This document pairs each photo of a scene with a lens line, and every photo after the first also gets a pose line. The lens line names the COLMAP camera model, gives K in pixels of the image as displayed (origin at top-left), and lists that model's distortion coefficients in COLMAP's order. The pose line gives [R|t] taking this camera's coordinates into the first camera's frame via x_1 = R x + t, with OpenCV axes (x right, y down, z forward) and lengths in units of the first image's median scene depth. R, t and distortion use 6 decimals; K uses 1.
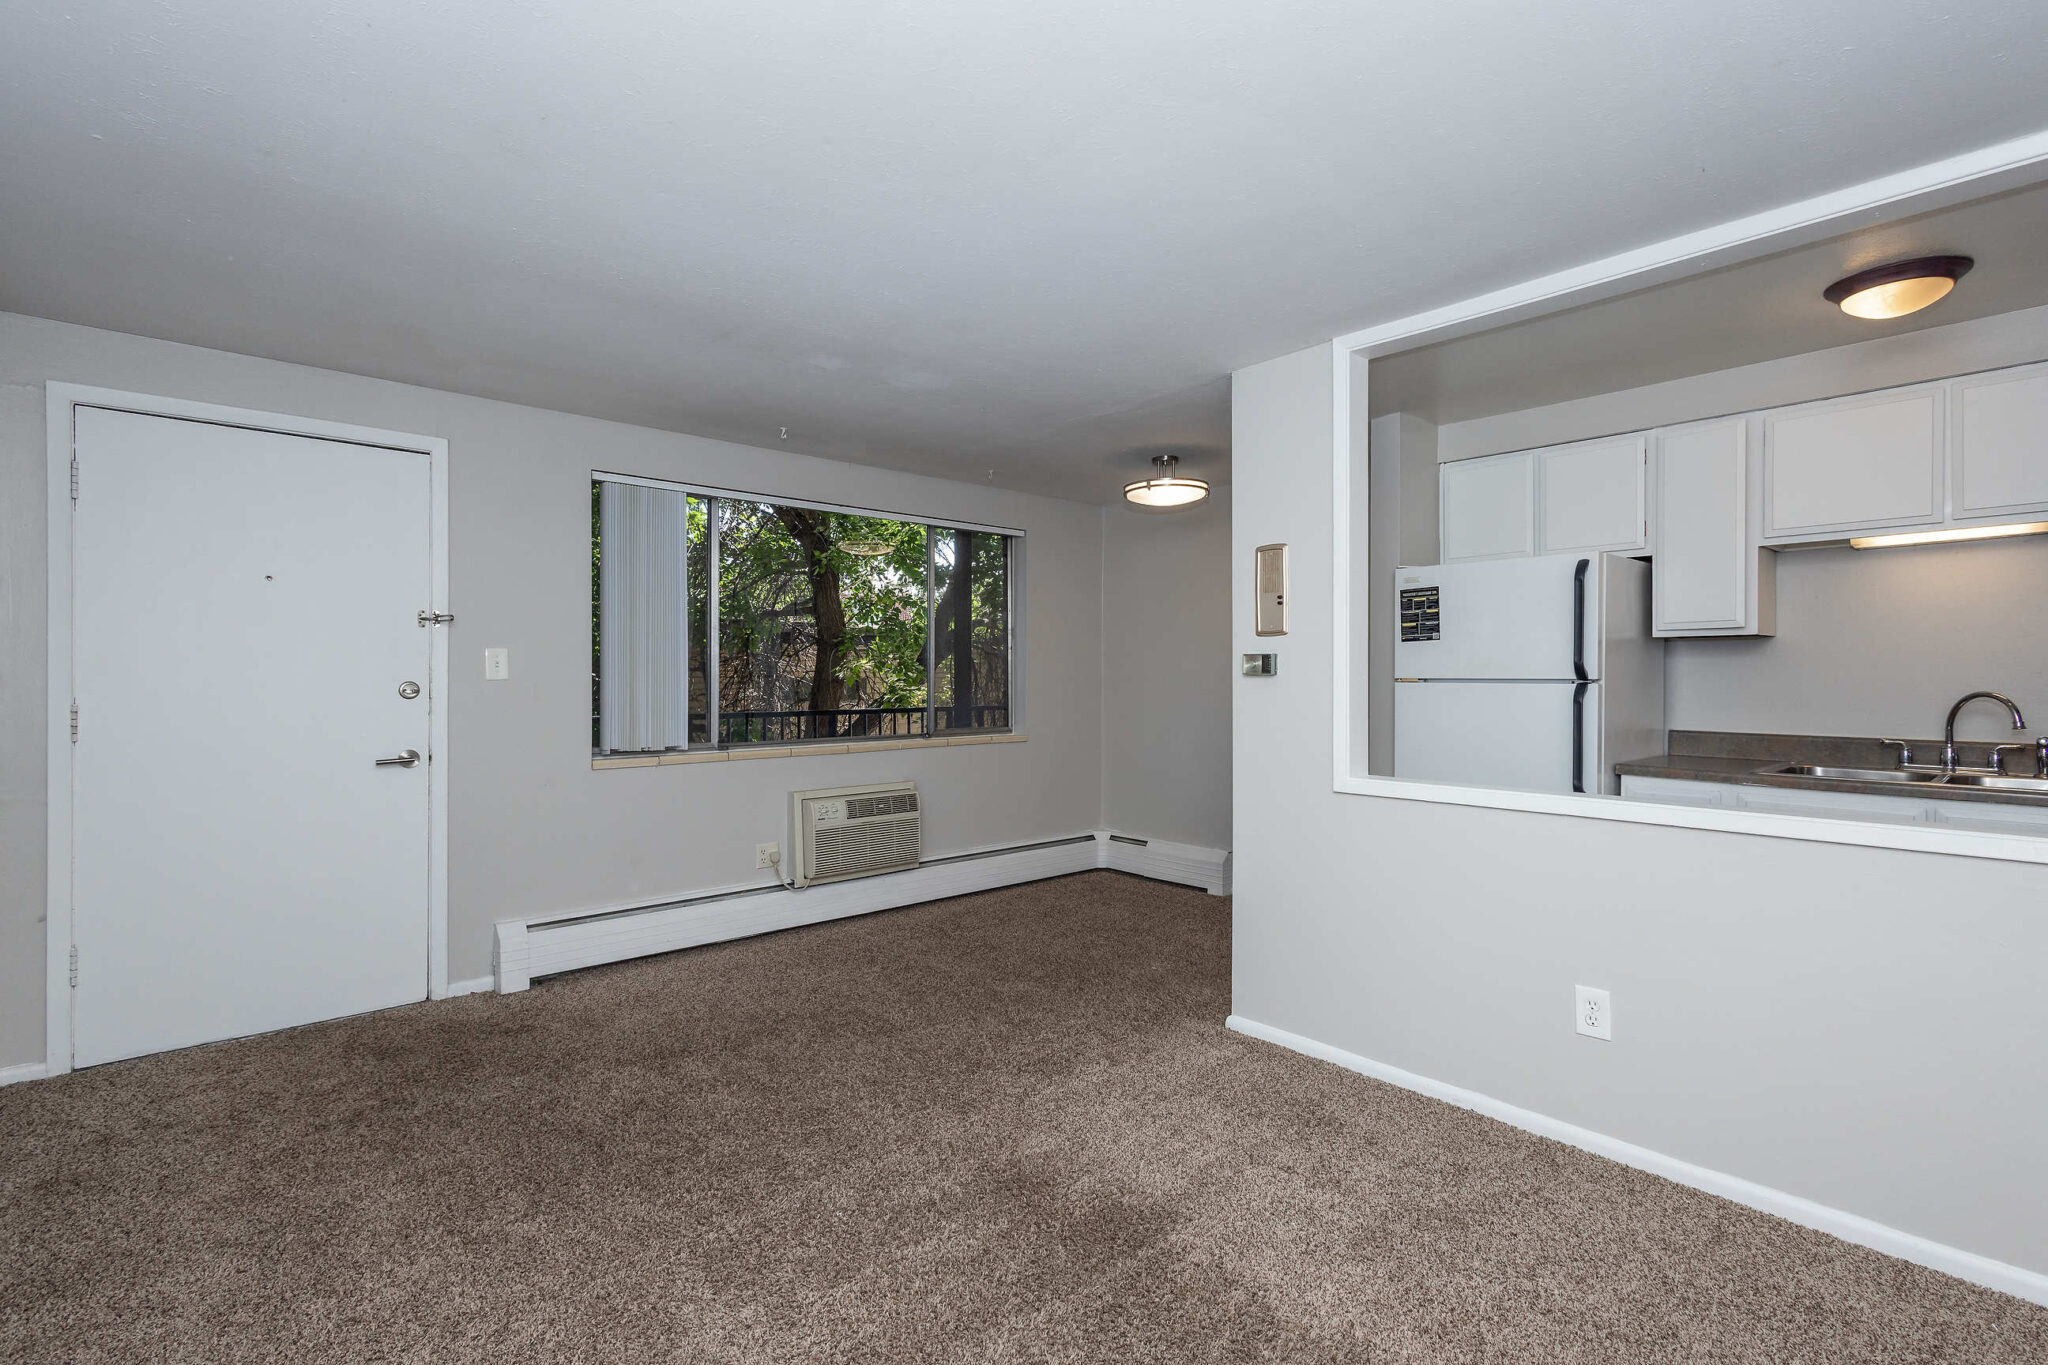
lens RADIAL K [[931.3, 0, 1024.0], [0, 931.3, 682.5], [0, 0, 1]] dist [0.001018, -0.000896]
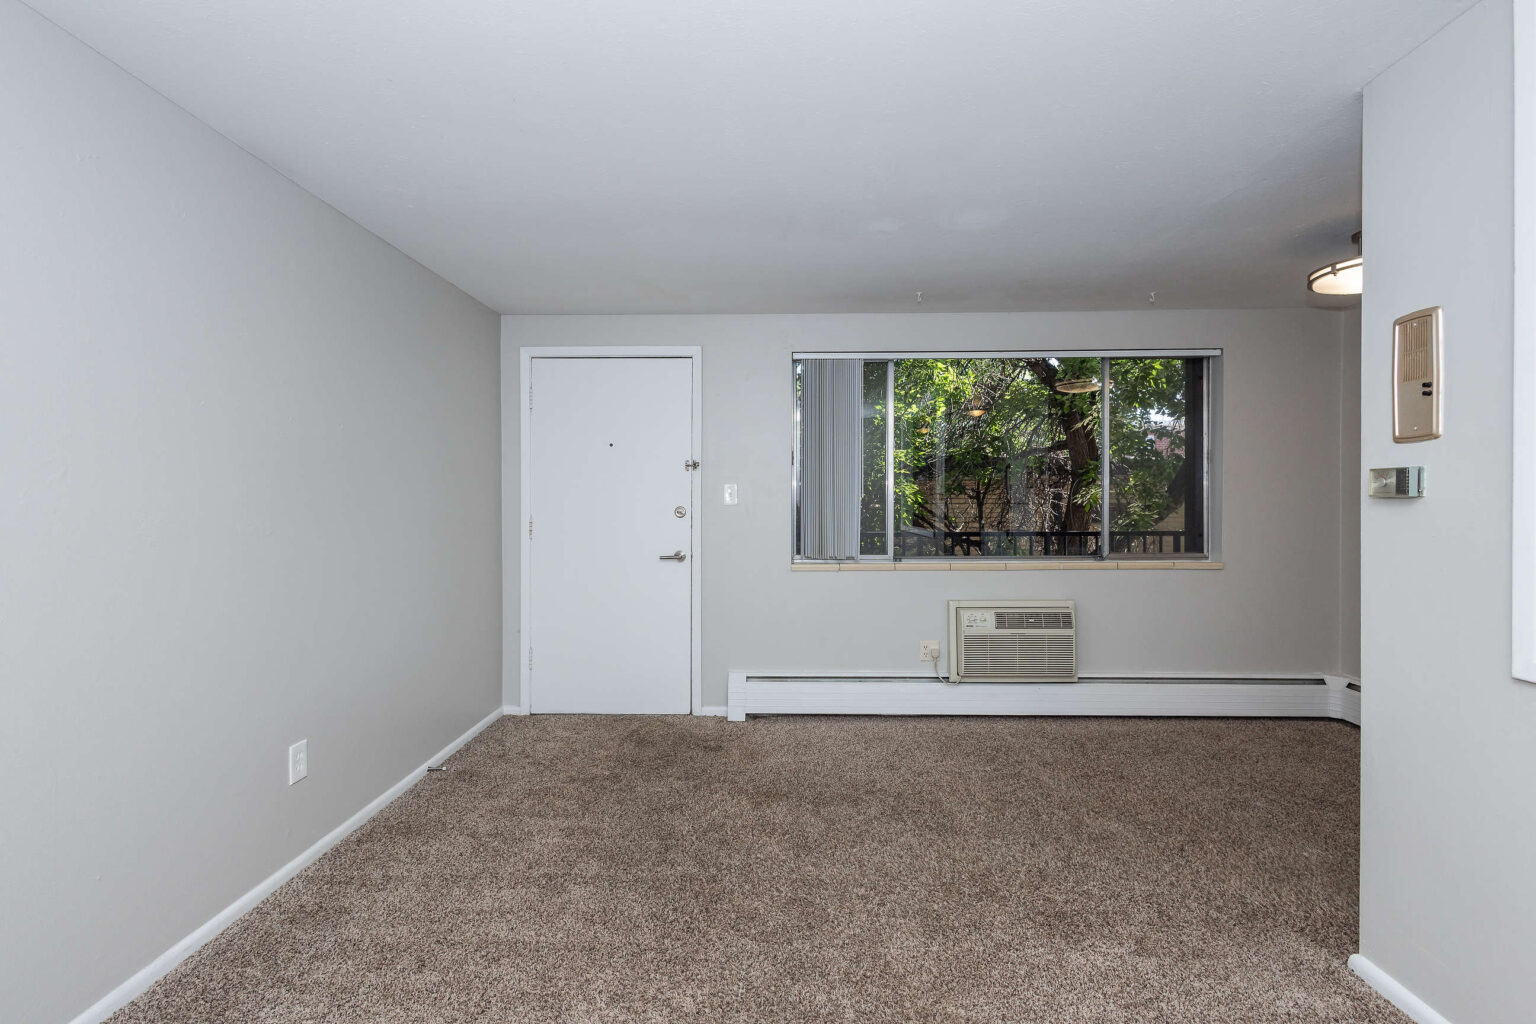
lens RADIAL K [[698.4, 0, 768.0], [0, 698.4, 512.0], [0, 0, 1]] dist [0.001018, -0.000896]
pose [[0.731679, 0.005861, -0.681624, 0.229266], [-0.001567, 0.999975, 0.006916, 0.000009], [0.681647, -0.003992, 0.731670, 0.241809]]
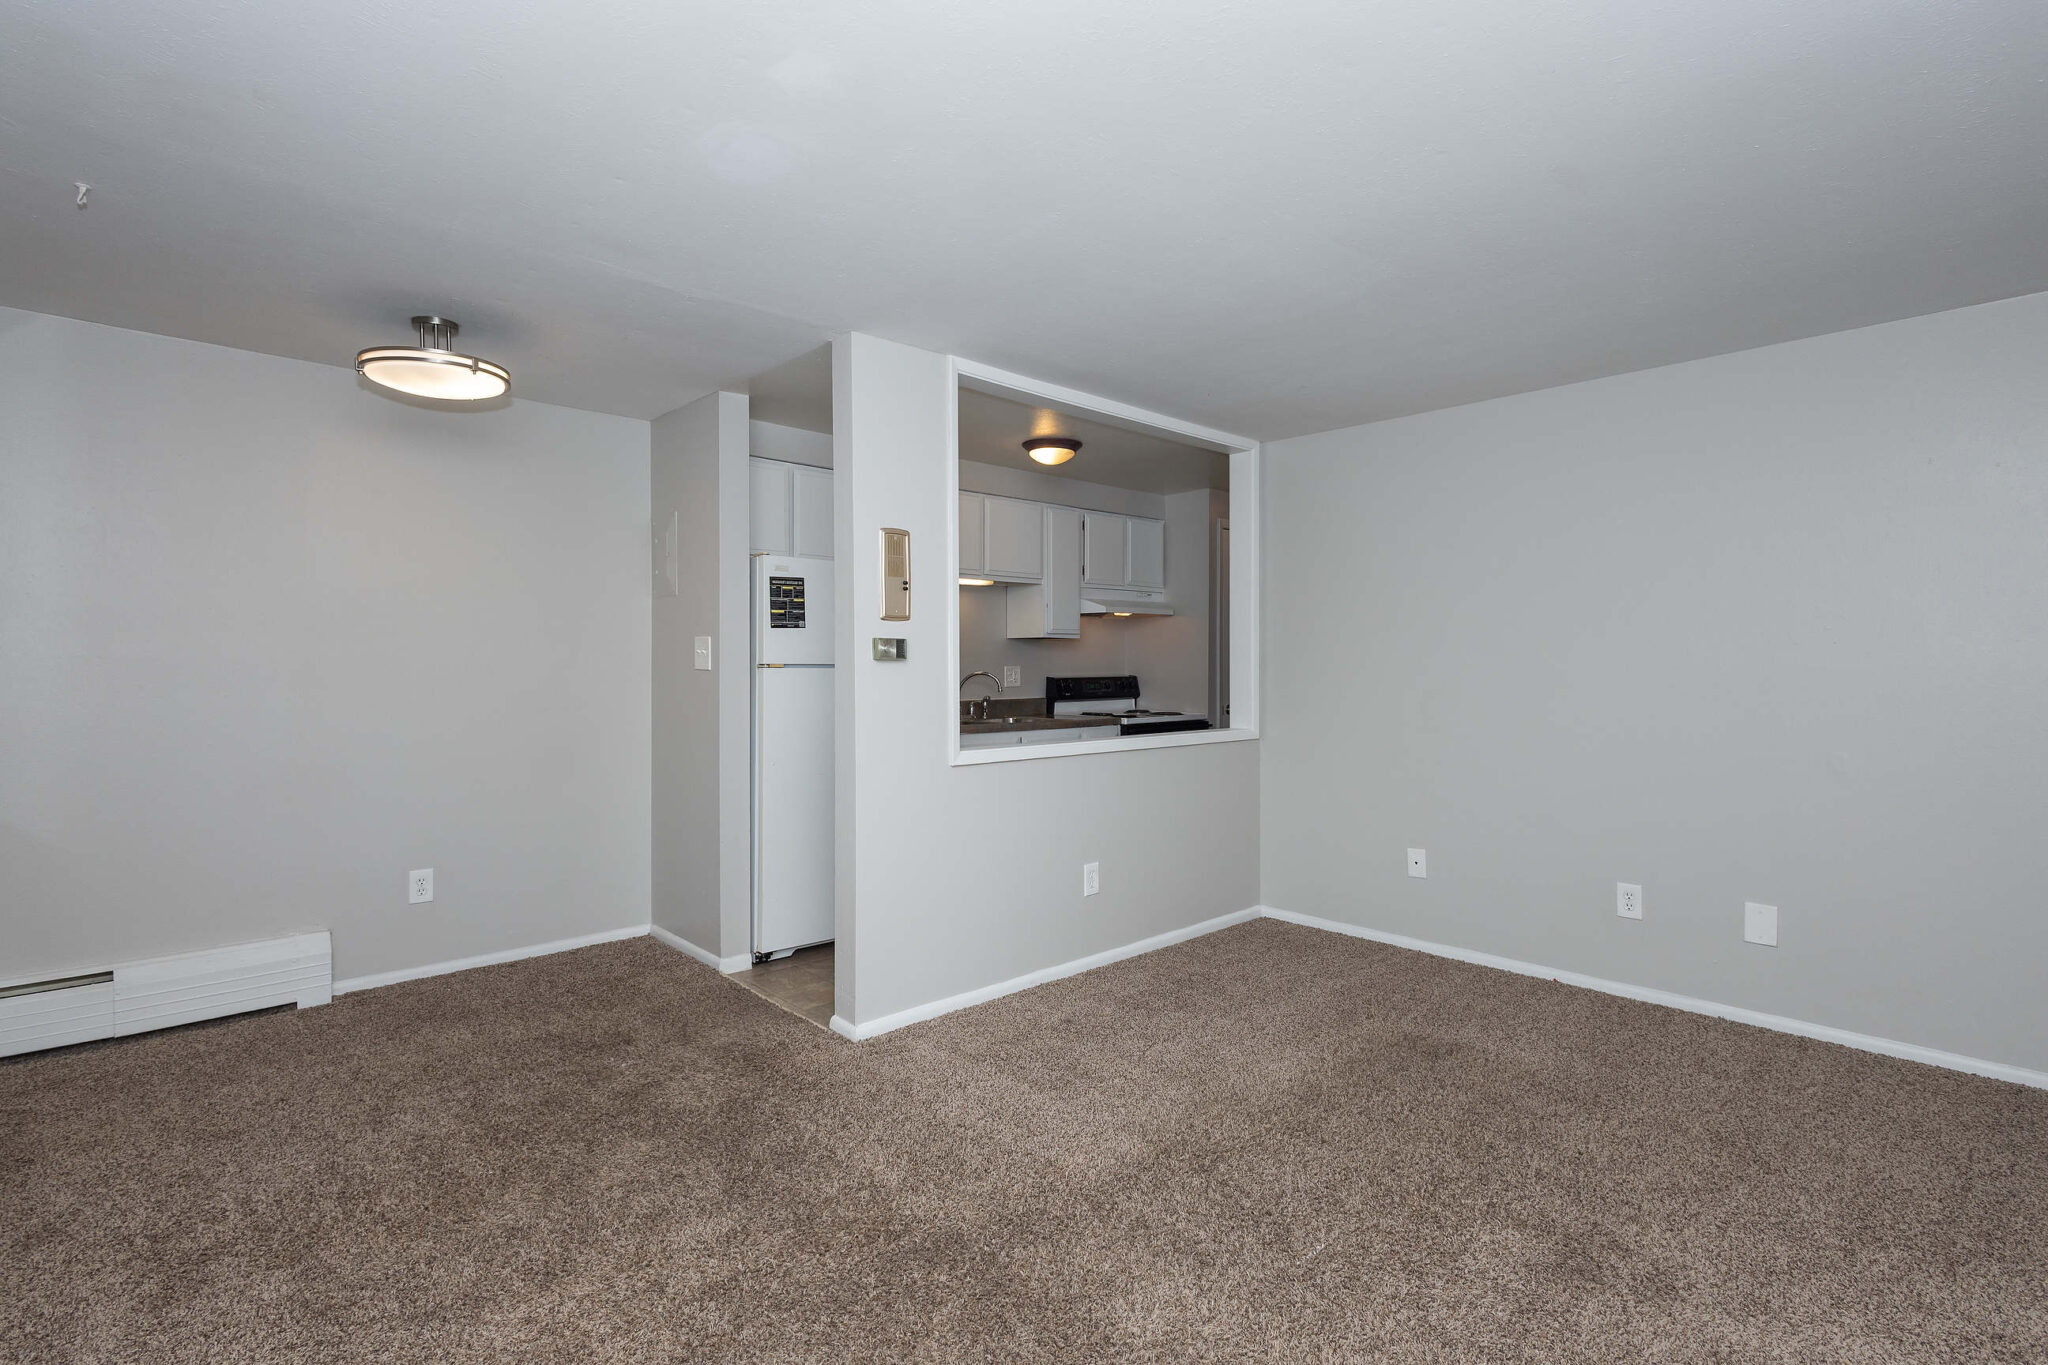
lens RADIAL K [[931.3, 0, 1024.0], [0, 931.3, 682.5], [0, 0, 1]] dist [0.001018, -0.000896]
pose [[0.007762, -0.015897, 0.999844, -0.622392], [0.001427, 0.999873, 0.015887, 0.000379], [-0.999969, 0.001303, 0.007783, 0.732073]]
